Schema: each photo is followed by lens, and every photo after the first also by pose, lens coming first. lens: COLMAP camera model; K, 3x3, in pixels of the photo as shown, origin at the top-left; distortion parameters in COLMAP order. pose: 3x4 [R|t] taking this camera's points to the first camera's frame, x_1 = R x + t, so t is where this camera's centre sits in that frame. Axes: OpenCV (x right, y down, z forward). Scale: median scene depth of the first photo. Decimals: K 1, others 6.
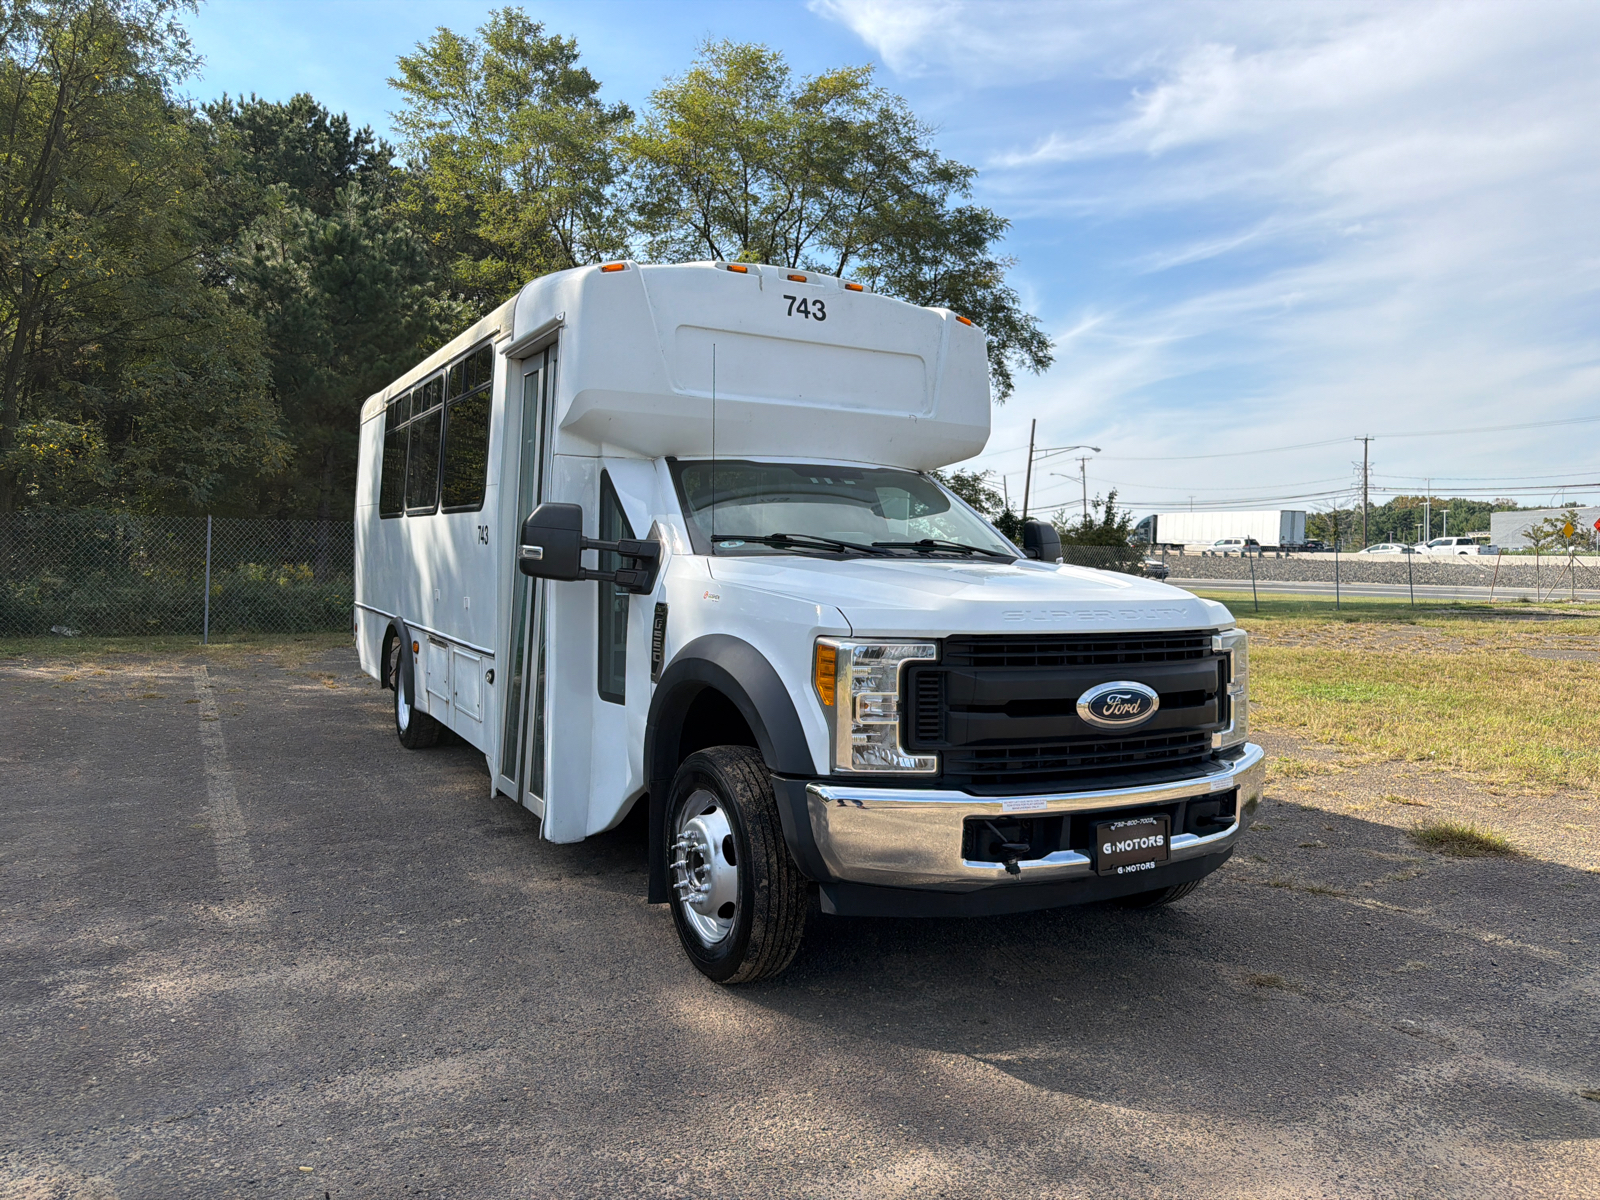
lens RADIAL K [[1139.9, 0, 794.3], [0, 1139.9, 596.1], [0, 0, 1]] dist [0.043198, -0.044333]
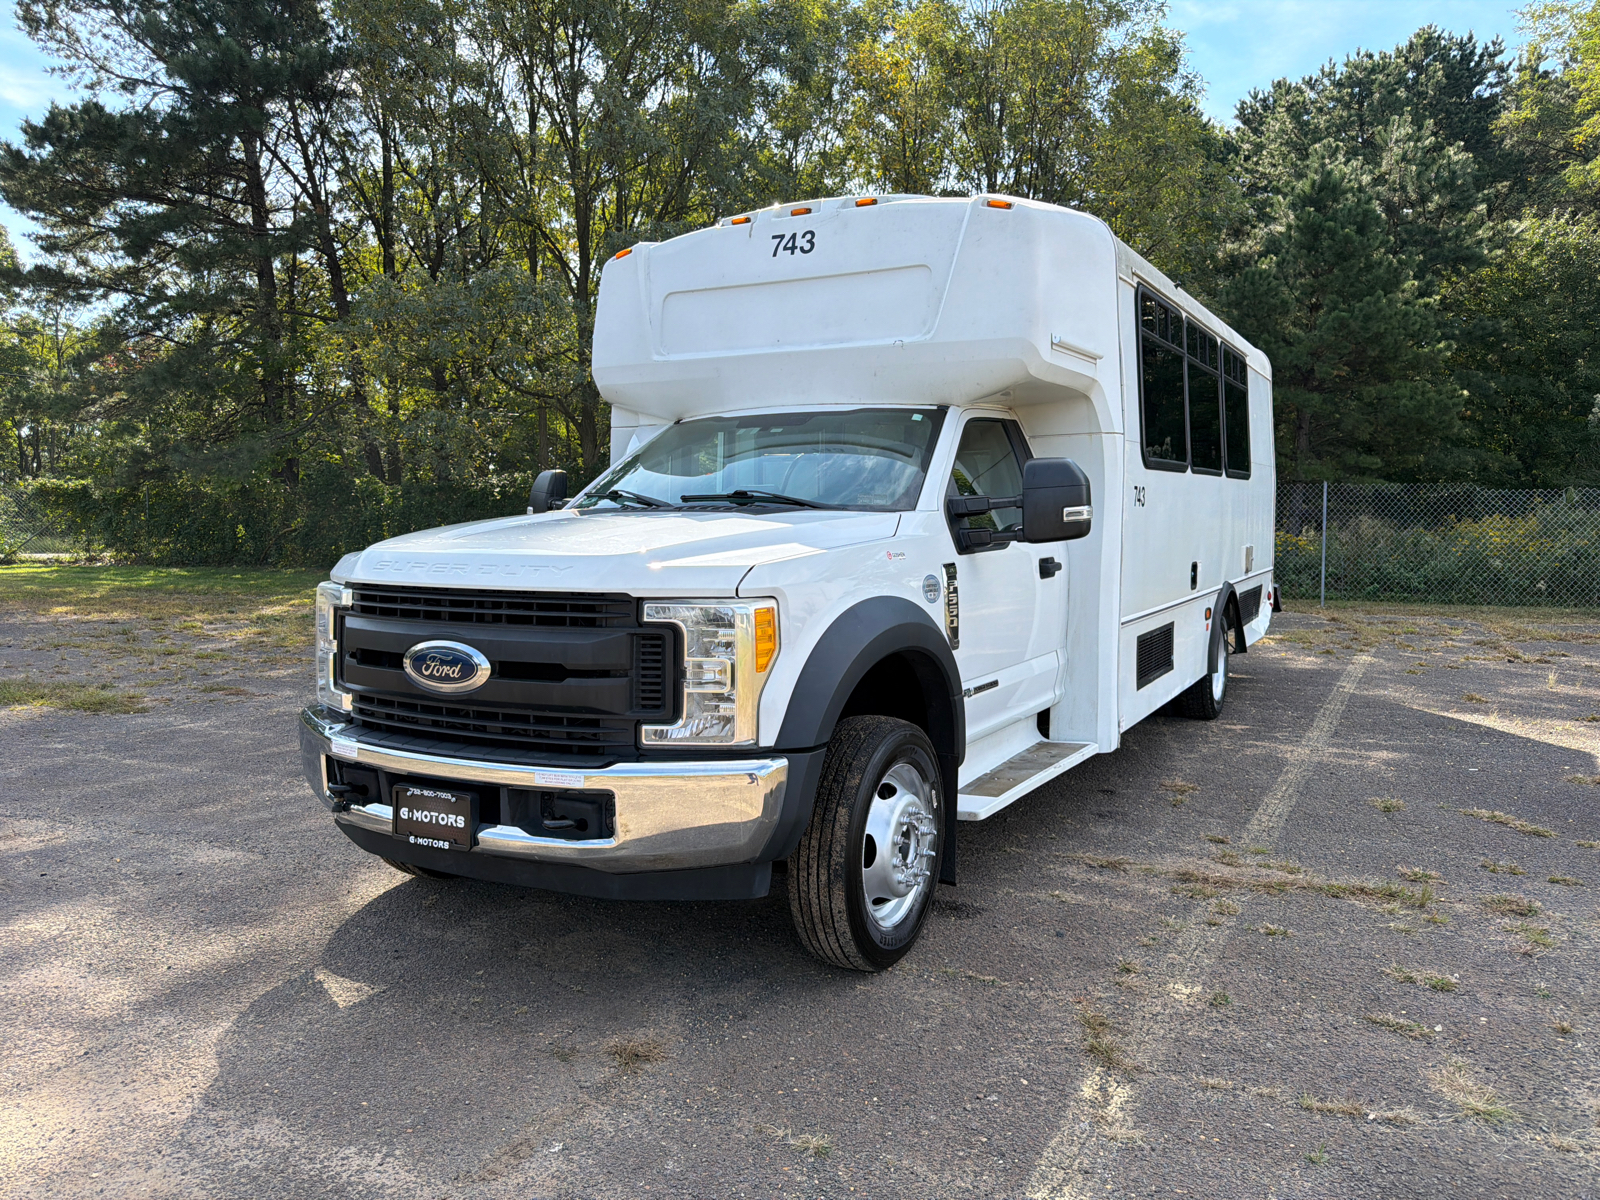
lens RADIAL K [[1138.3, 0, 794.9], [0, 1138.3, 601.2], [0, 0, 1]] dist [0.033111, -0.032105]
pose [[0.521368, 0.050381, -0.851843, 0.573128], [-0.023906, 0.998726, 0.044436, -0.001953], [0.852997, -0.002803, 0.521908, 0.361698]]
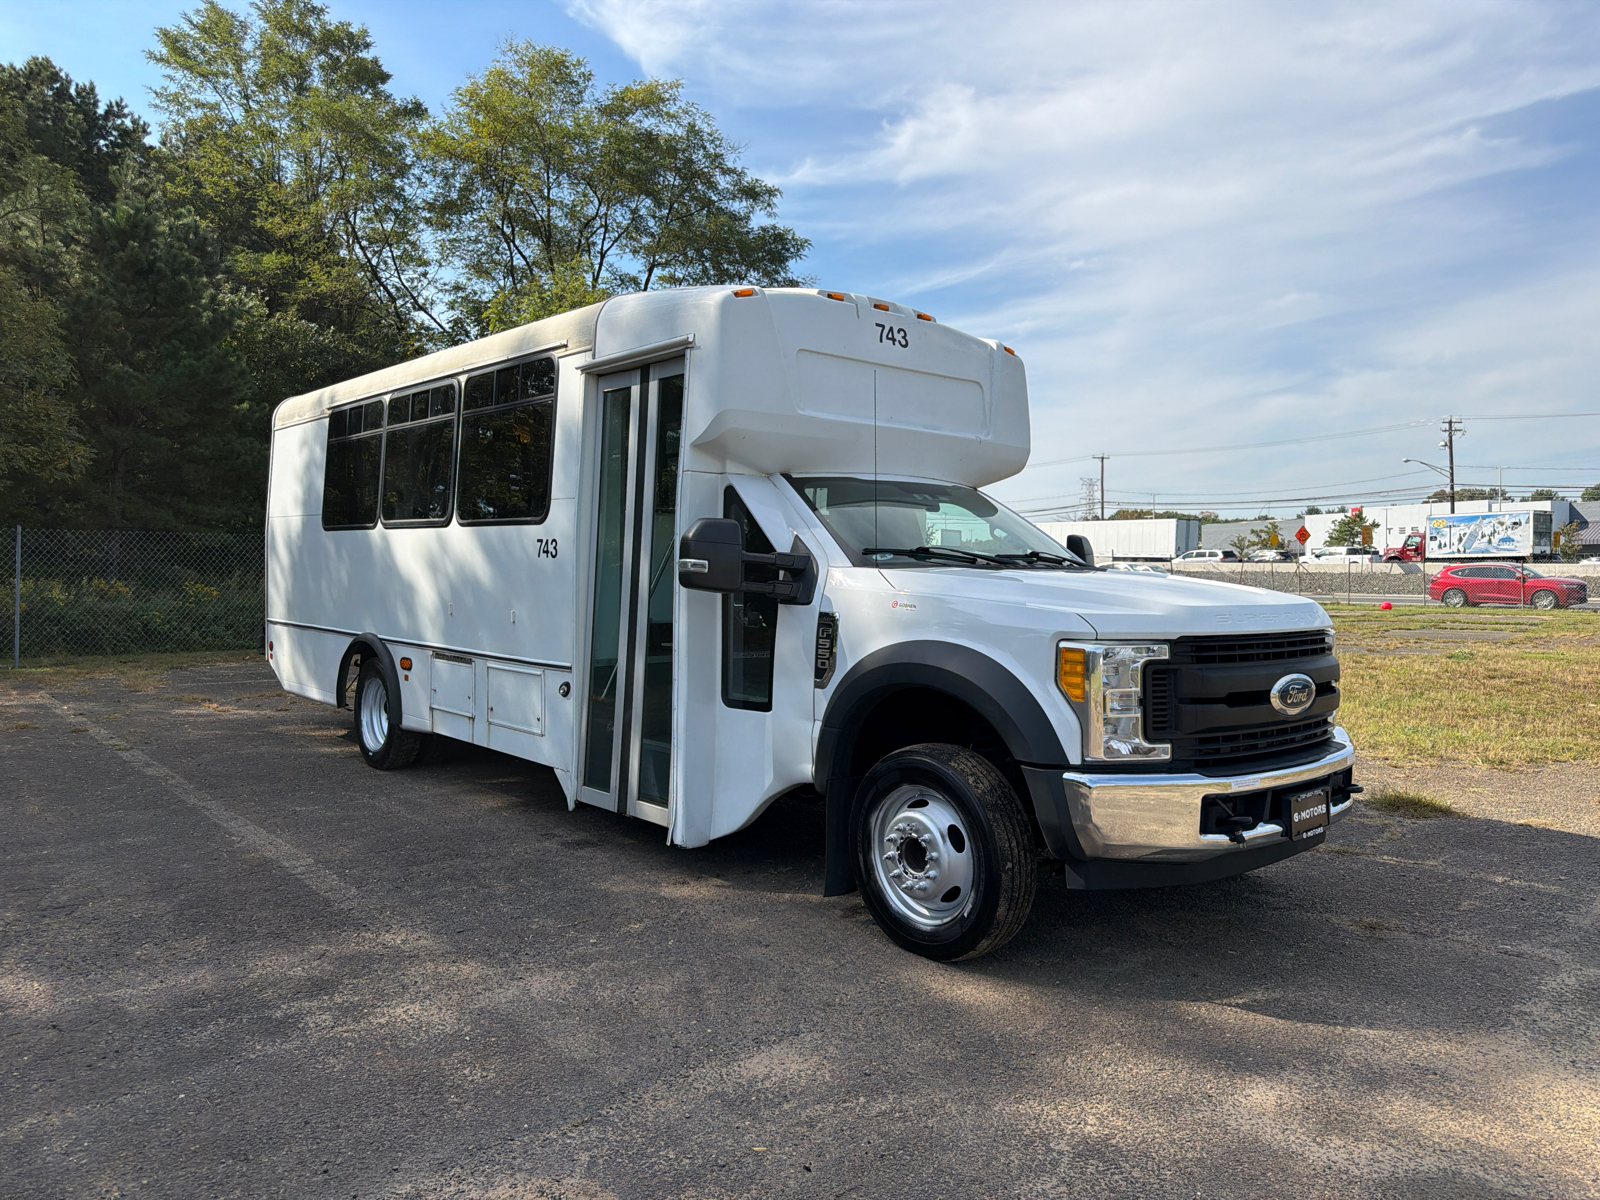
lens RADIAL K [[1138.3, 0, 794.9], [0, 1138.3, 601.2], [0, 0, 1]] dist [0.033111, -0.032105]
pose [[0.977059, -0.012110, 0.212623, -0.216925], [0.012984, 0.999912, -0.002711, -0.001527], [-0.212571, 0.005410, 0.977131, -0.014692]]
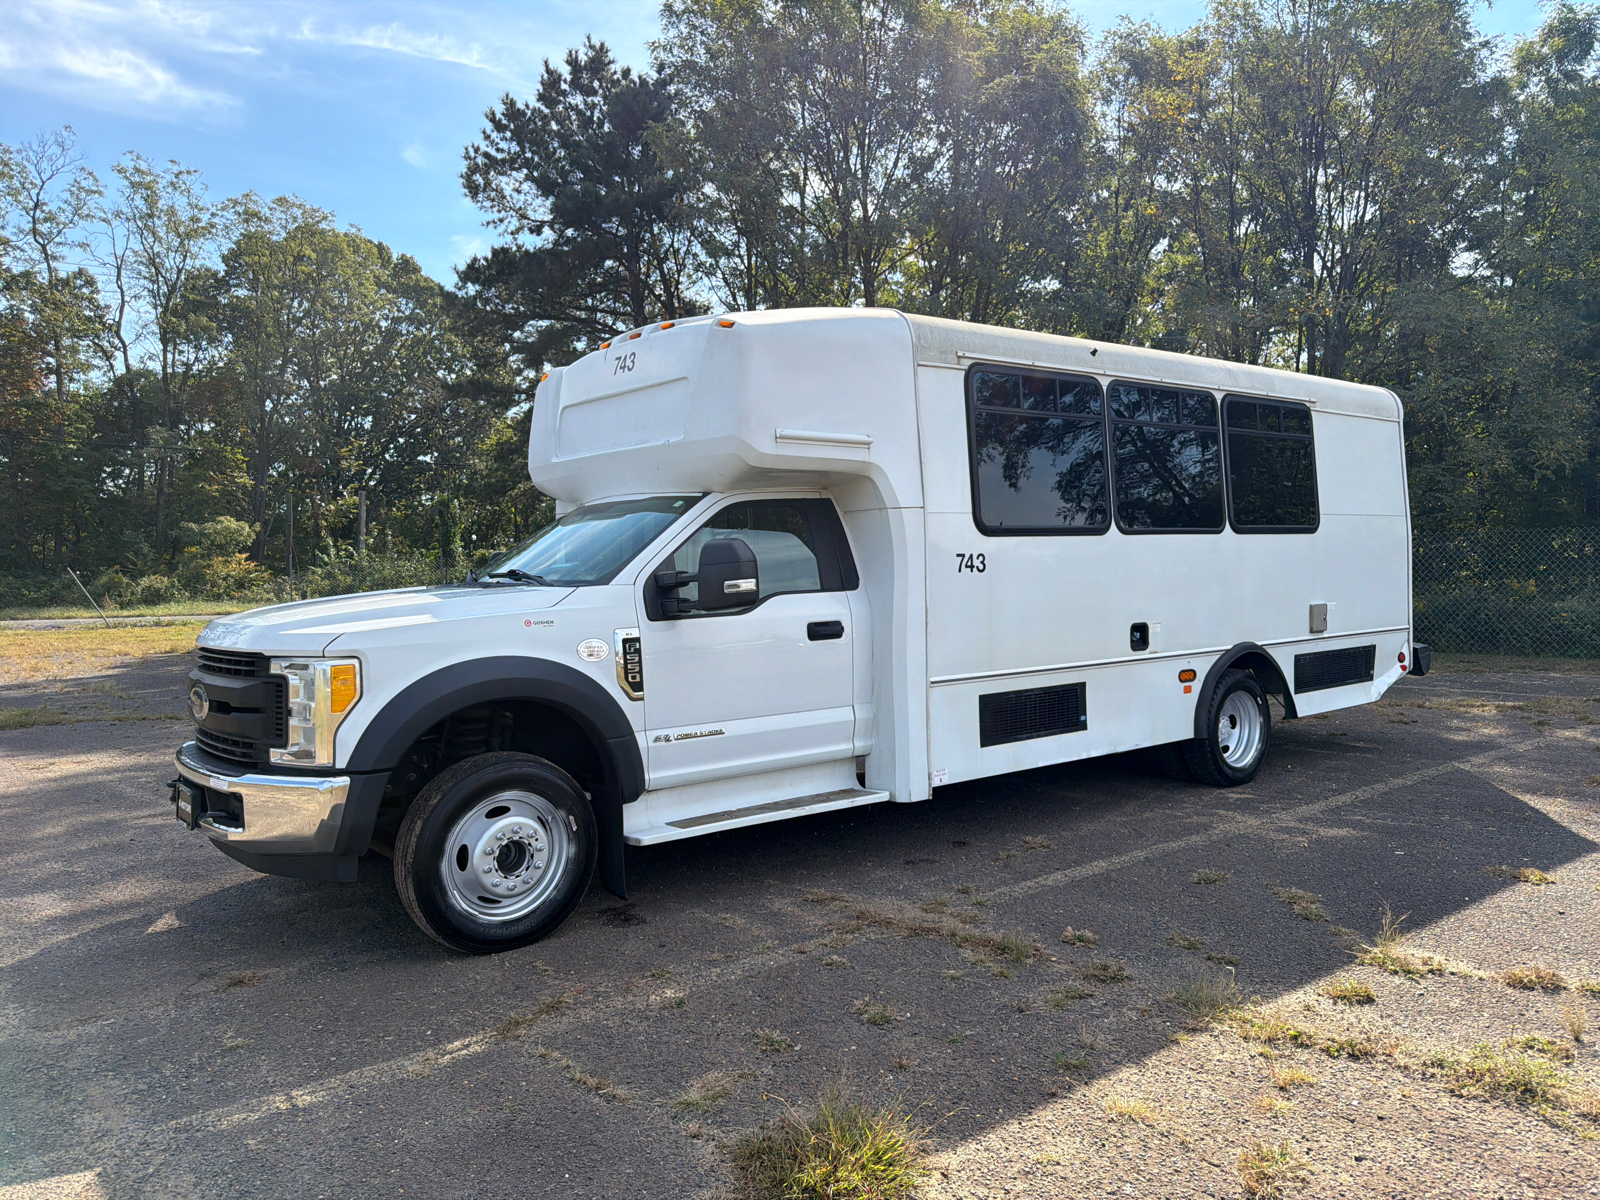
lens RADIAL K [[1139.9, 0, 794.3], [0, 1139.9, 596.1], [0, 0, 1]] dist [0.043198, -0.044333]
pose [[0.149218, 0.008676, -0.988766, 0.808664], [-0.016008, 0.999852, 0.006357, -0.021862], [0.988675, 0.014880, 0.149335, 0.701506]]
